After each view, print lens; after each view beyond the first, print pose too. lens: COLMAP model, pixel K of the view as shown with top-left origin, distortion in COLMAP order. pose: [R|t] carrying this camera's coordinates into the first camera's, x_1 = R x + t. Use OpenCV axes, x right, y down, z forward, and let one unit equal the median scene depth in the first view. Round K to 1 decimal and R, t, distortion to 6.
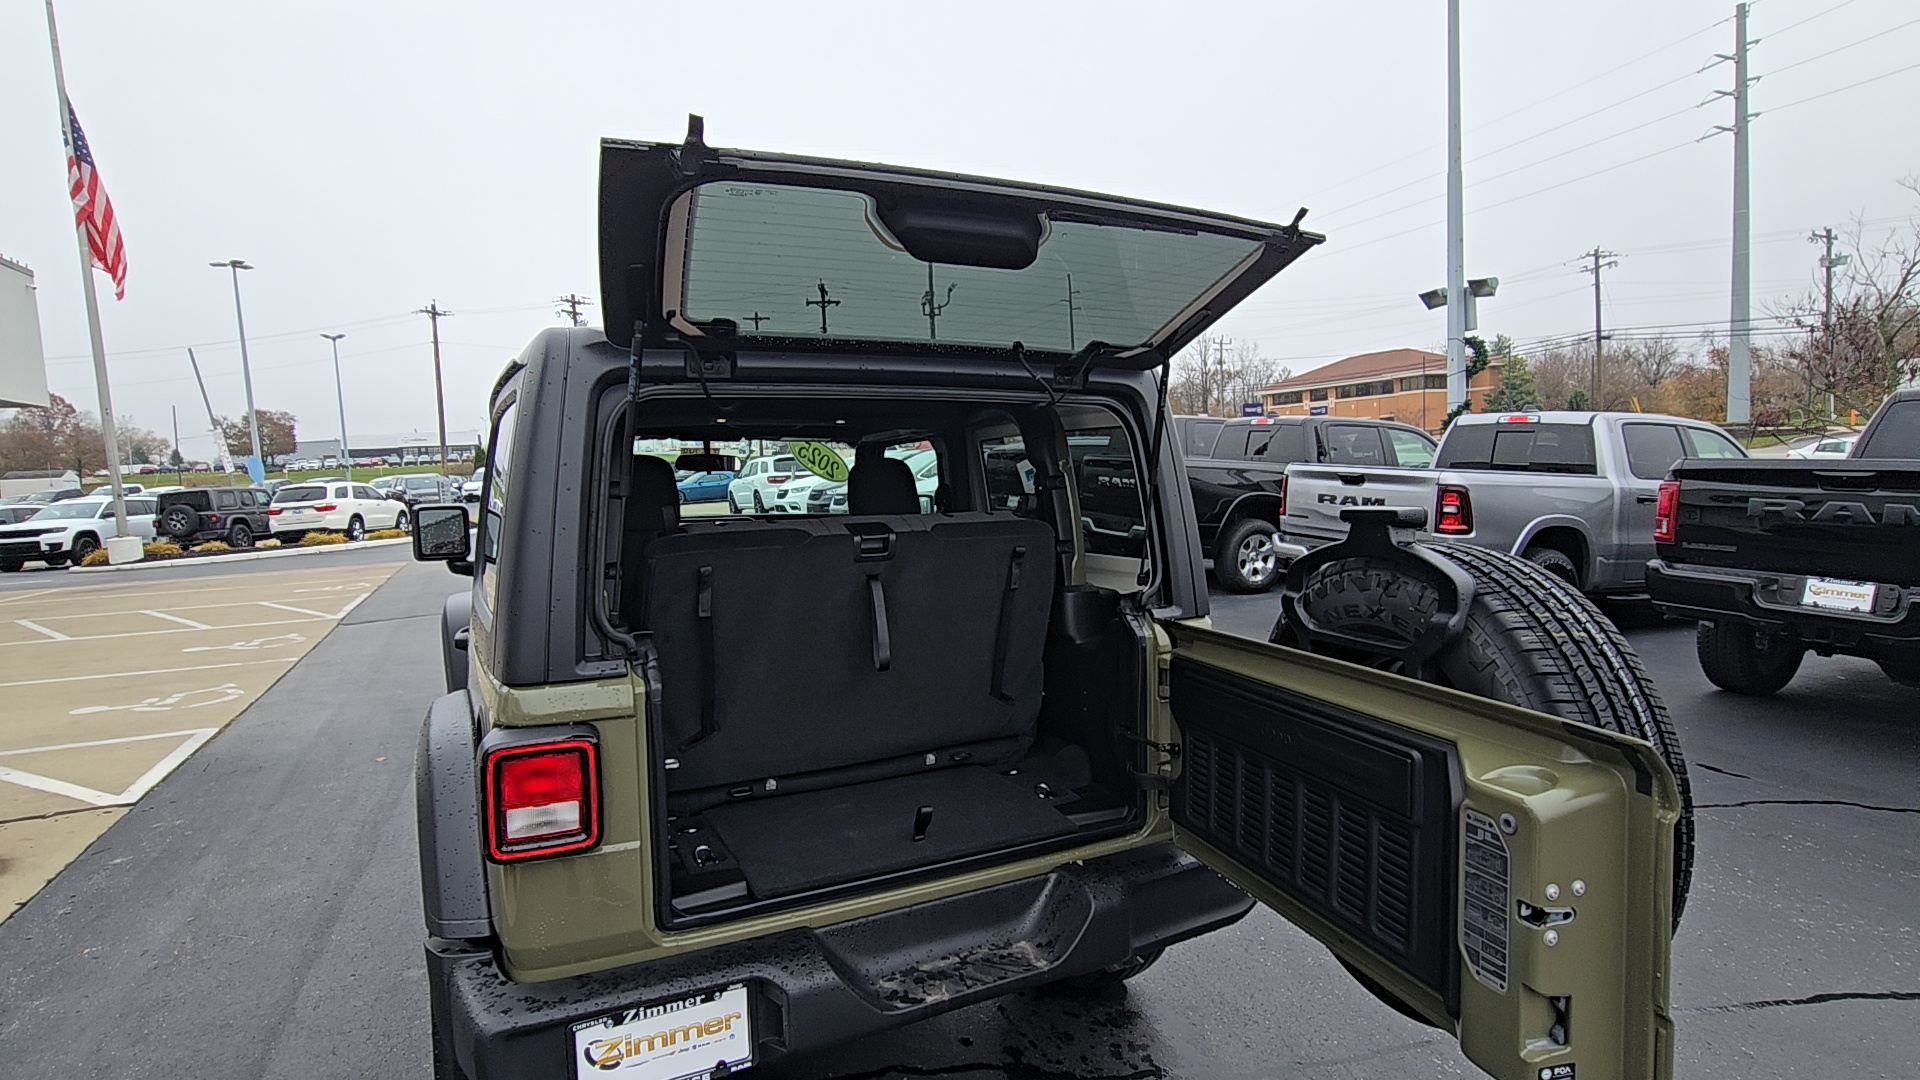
lens RADIAL K [[965.5, 0, 951.3], [0, 965.5, 550.2], [0, 0, 1]] dist [0.003040, -0.002044]
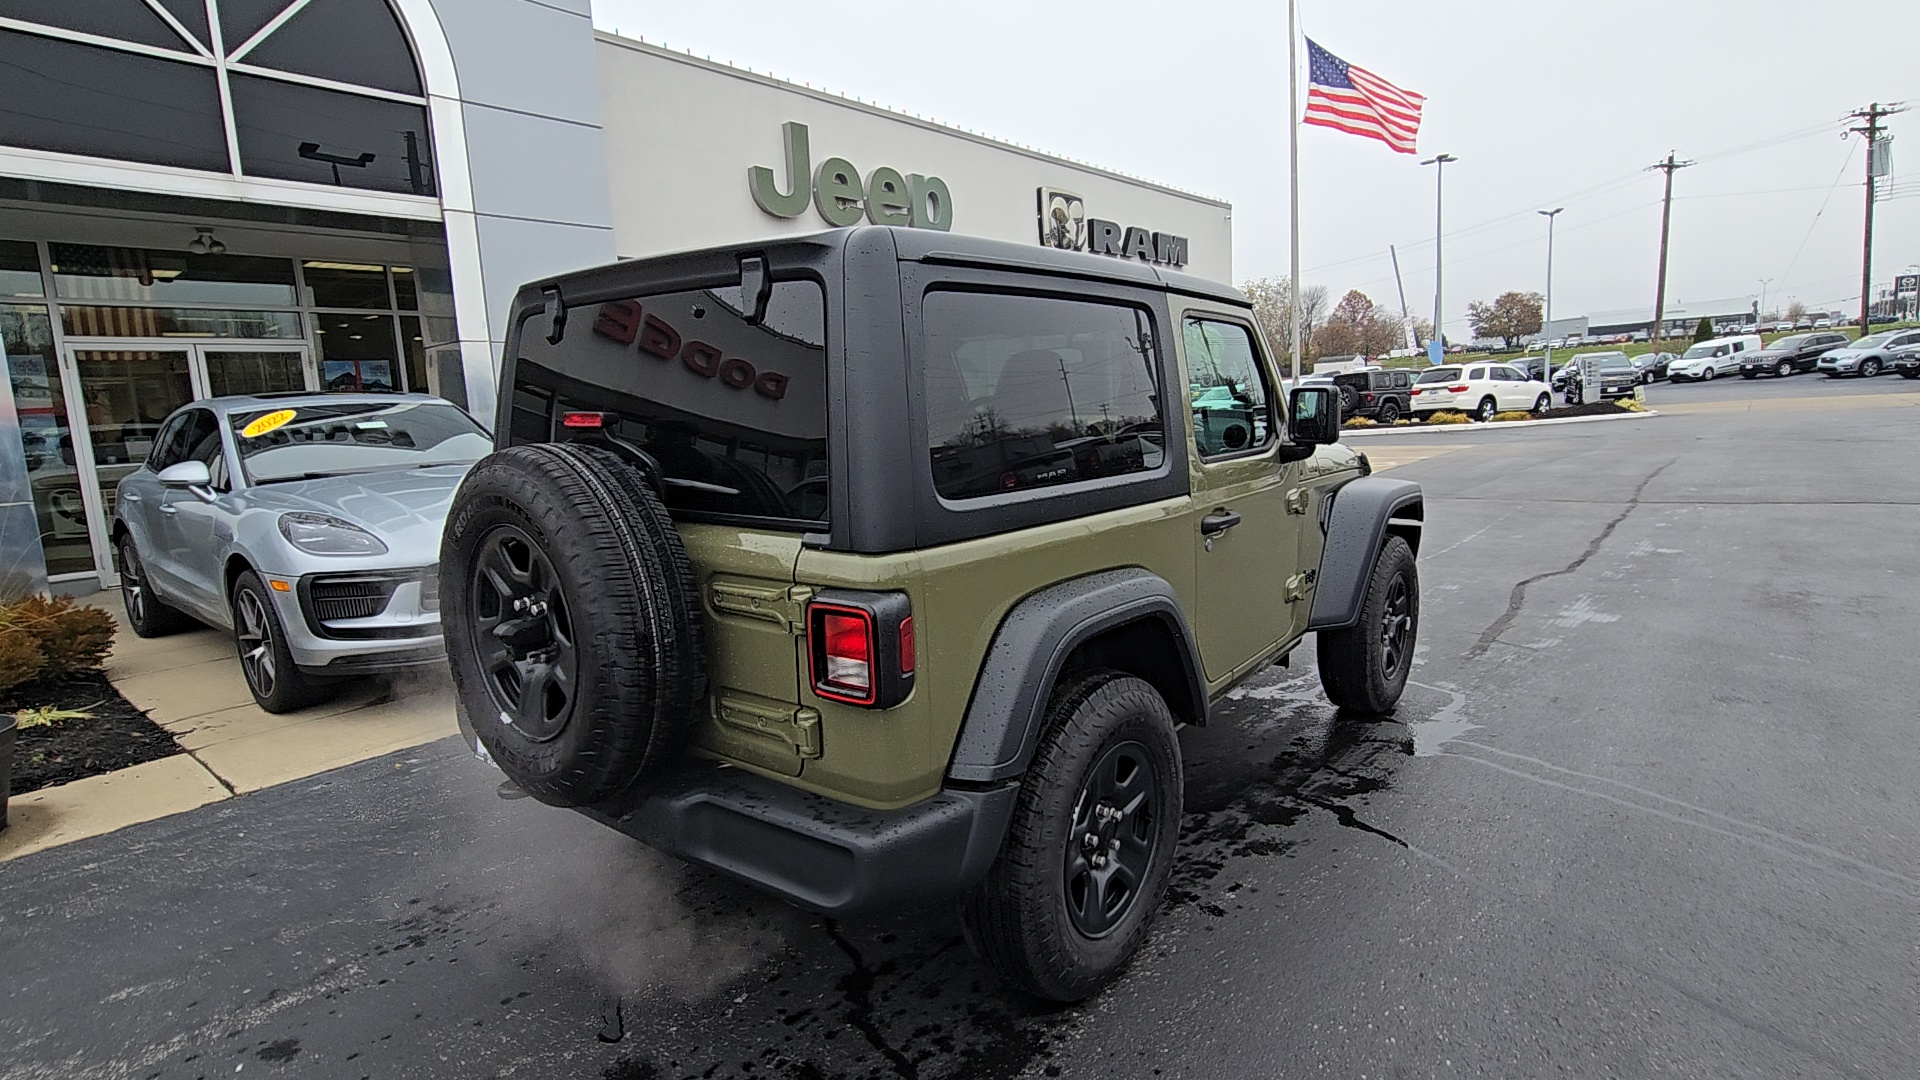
lens RADIAL K [[965.5, 0, 953.2], [0, 965.5, 547.0], [0, 0, 1]] dist [0.003040, -0.002044]
pose [[0.411198, 0.156706, -0.897975, 0.094959], [-0.048183, 0.987472, 0.150261, -0.005743], [0.910272, -0.018520, 0.413597, 0.068671]]
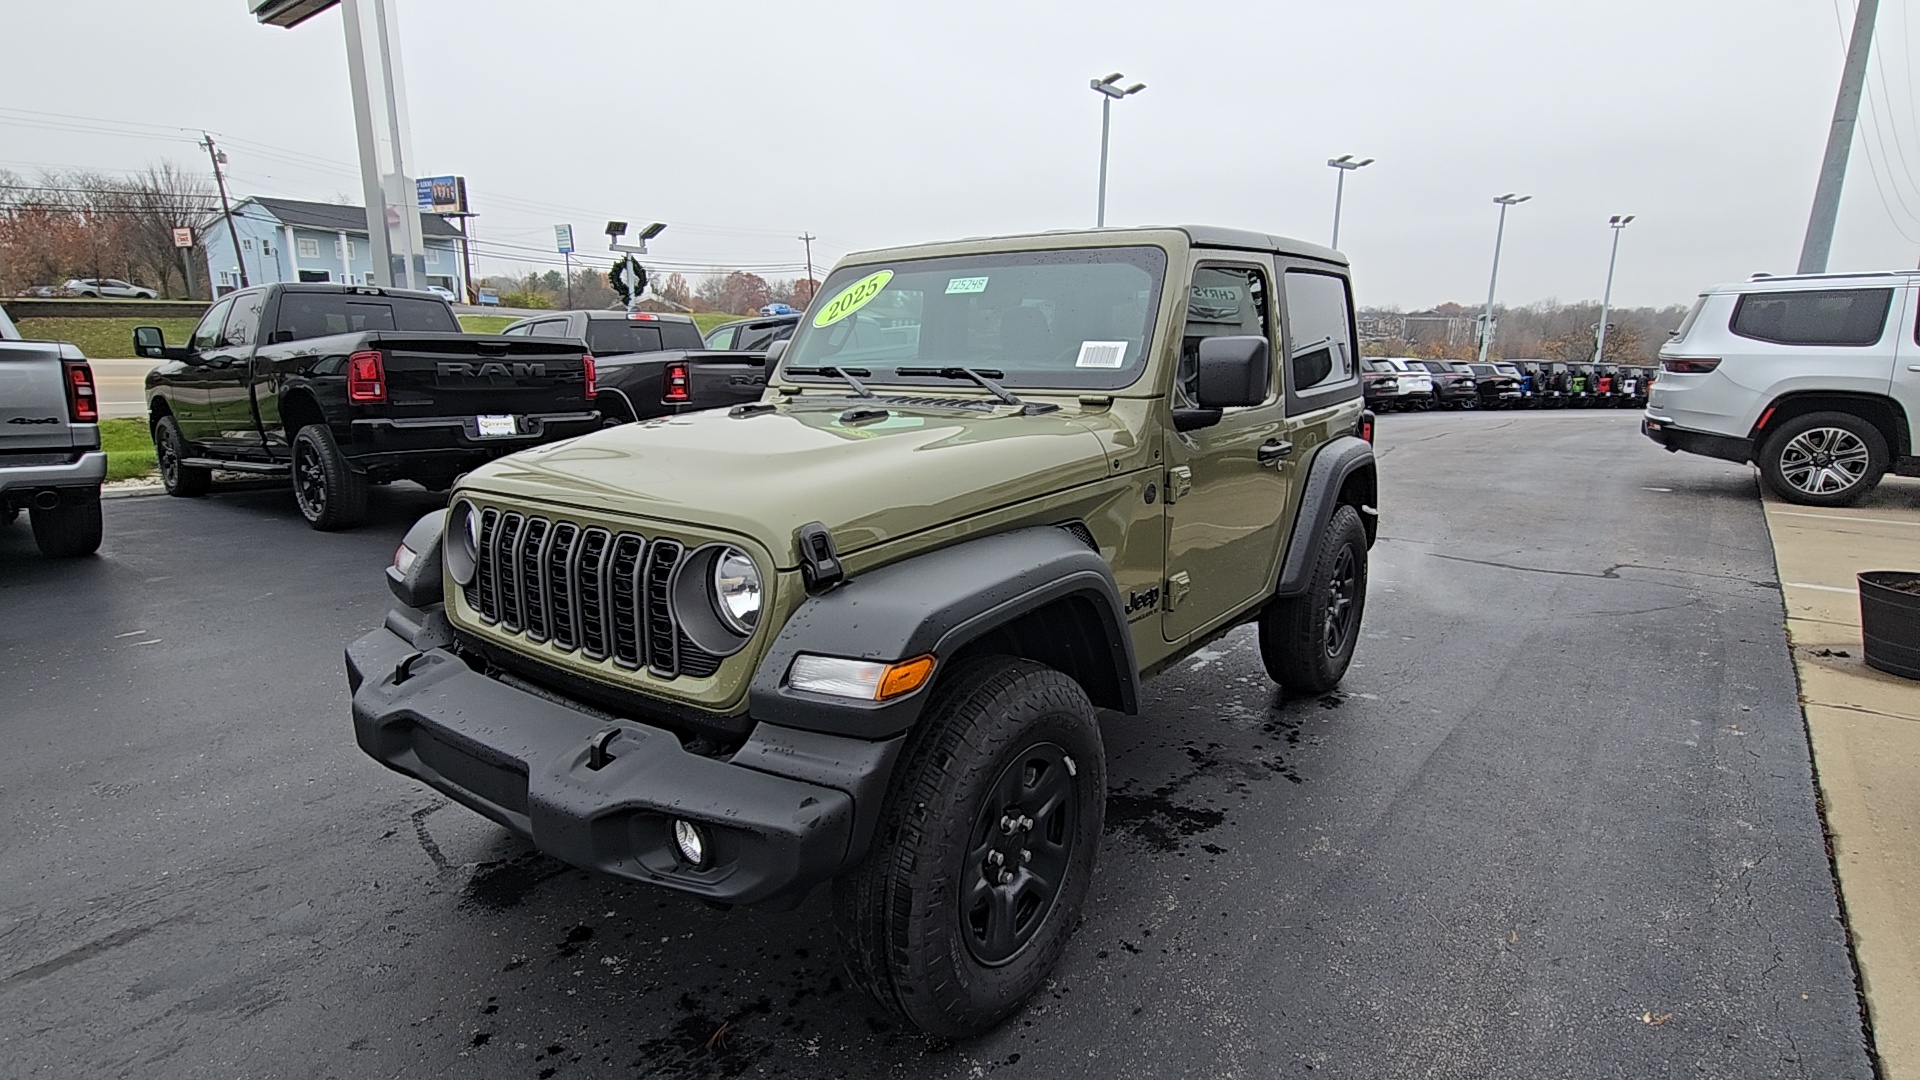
lens RADIAL K [[965.5, 0, 952.9], [0, 965.5, 544.7], [0, 0, 1]] dist [0.003040, -0.002044]
pose [[-0.454207, -0.164611, 0.875556, -0.158167], [0.088523, 0.969579, 0.228211, -0.011342], [-0.886487, 0.181161, -0.425818, 0.215717]]
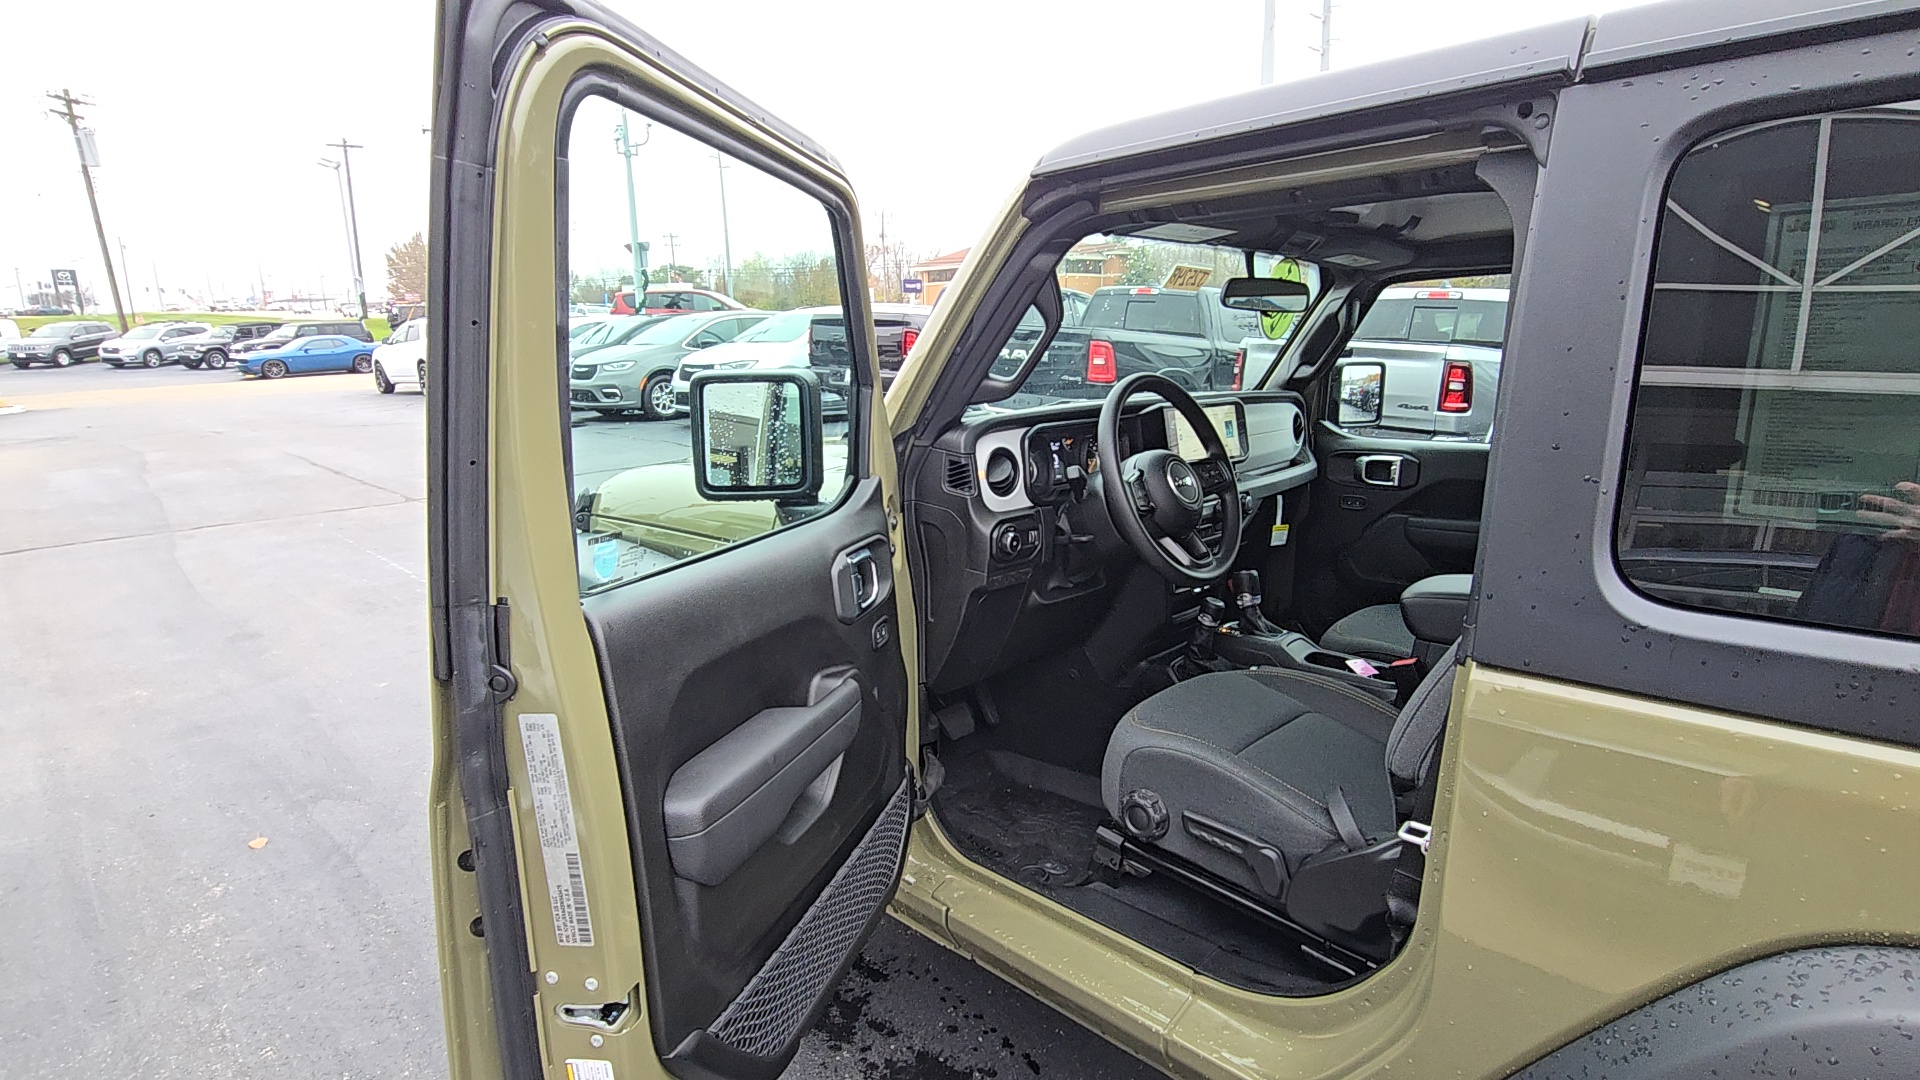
lens RADIAL K [[965.5, 0, 949.3], [0, 965.5, 544.9], [0, 0, 1]] dist [0.003040, -0.002044]
pose [[0.934740, -0.055764, 0.350929, -0.088703], [0.012820, 0.992259, 0.123524, -0.003387], [-0.355101, -0.110964, 0.928219, 0.080418]]
